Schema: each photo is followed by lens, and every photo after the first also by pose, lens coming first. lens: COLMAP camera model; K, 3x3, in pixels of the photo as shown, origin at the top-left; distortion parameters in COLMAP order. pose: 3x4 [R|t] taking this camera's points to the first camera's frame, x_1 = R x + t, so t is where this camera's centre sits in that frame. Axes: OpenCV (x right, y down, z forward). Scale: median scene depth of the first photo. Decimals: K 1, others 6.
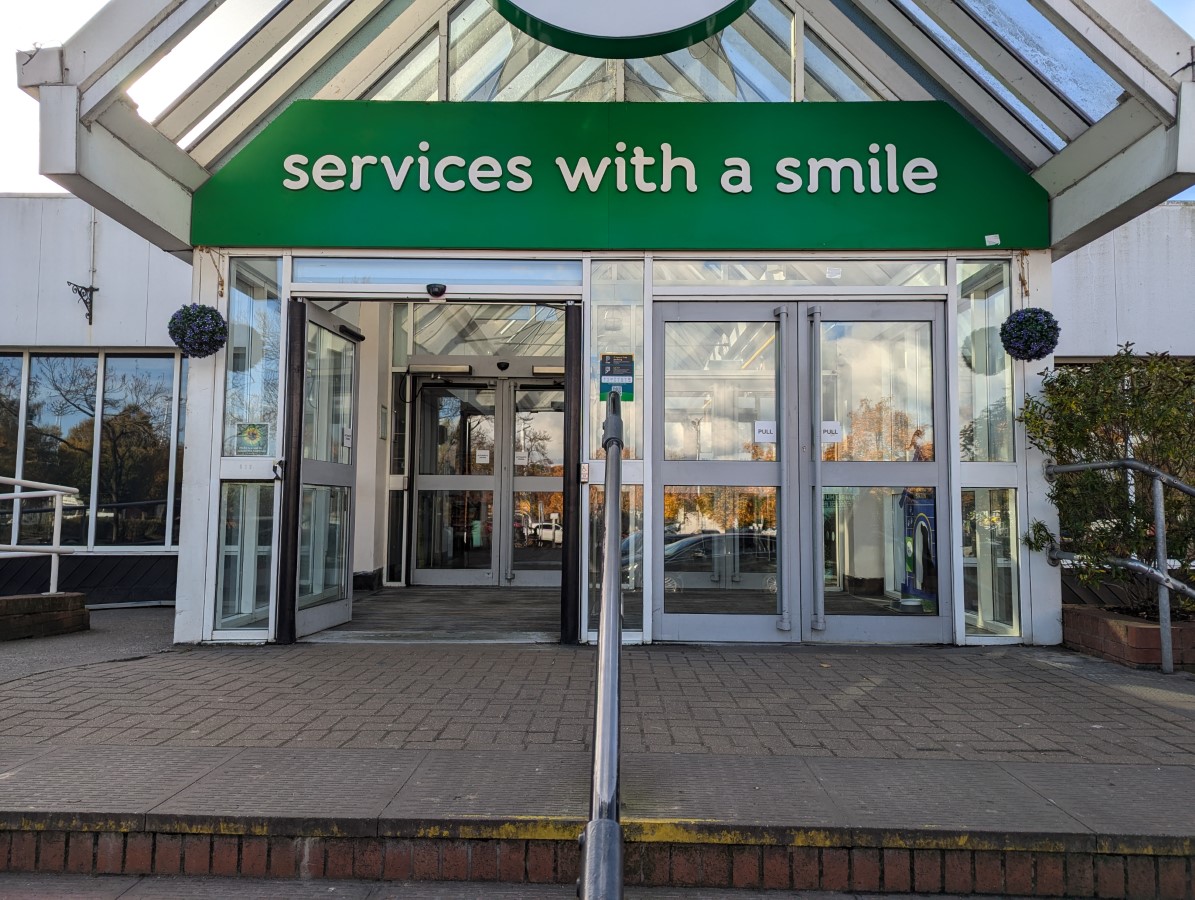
lens RADIAL K [[808.6, 0, 611.5], [0, 808.6, 444.1], [0, 0, 1]] dist [0.067257, -0.081407]
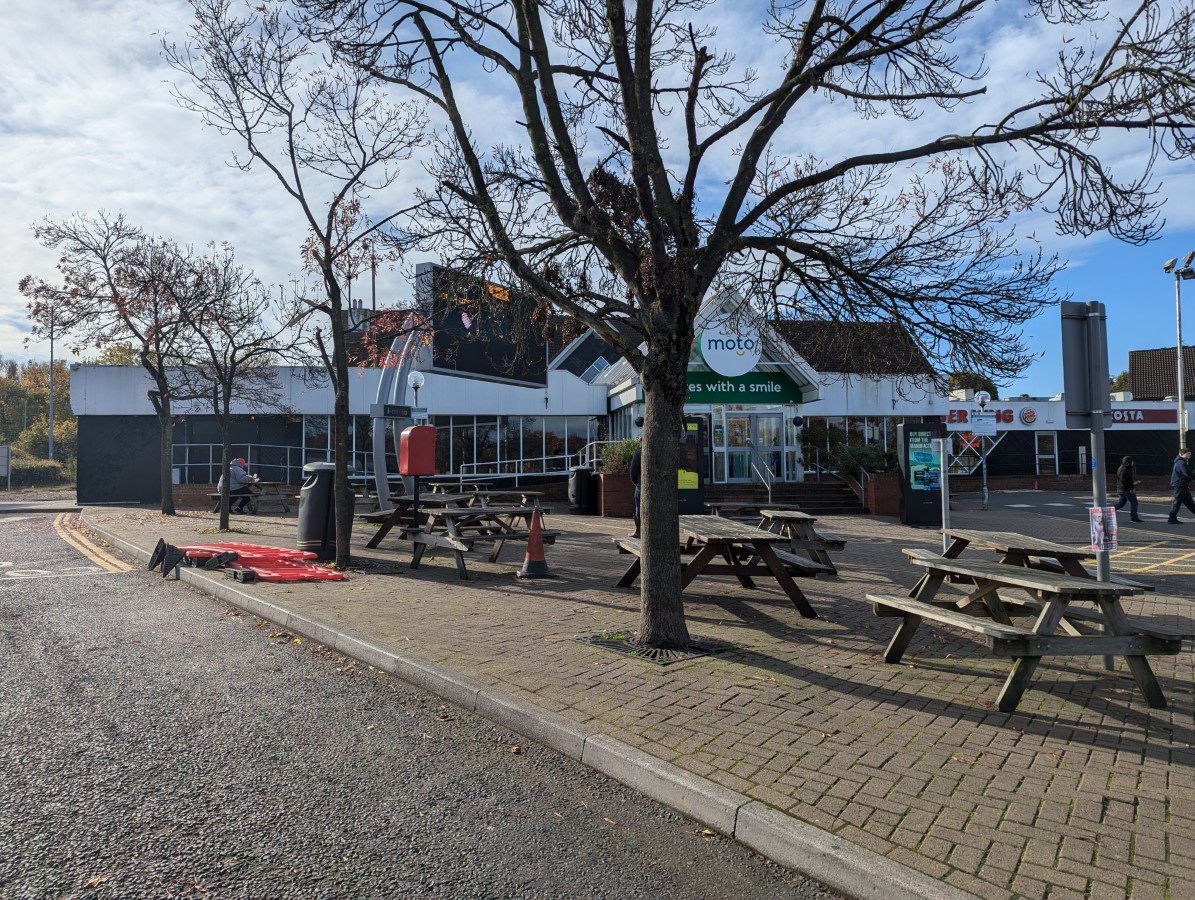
lens RADIAL K [[808.6, 0, 611.5], [0, 808.6, 444.1], [0, 0, 1]] dist [0.067257, -0.081407]
pose [[0.980615, -0.014341, 0.195417, -1.567762], [0.008723, 0.999524, 0.029576, -0.143146], [-0.195748, -0.027298, 0.980274, -3.616288]]
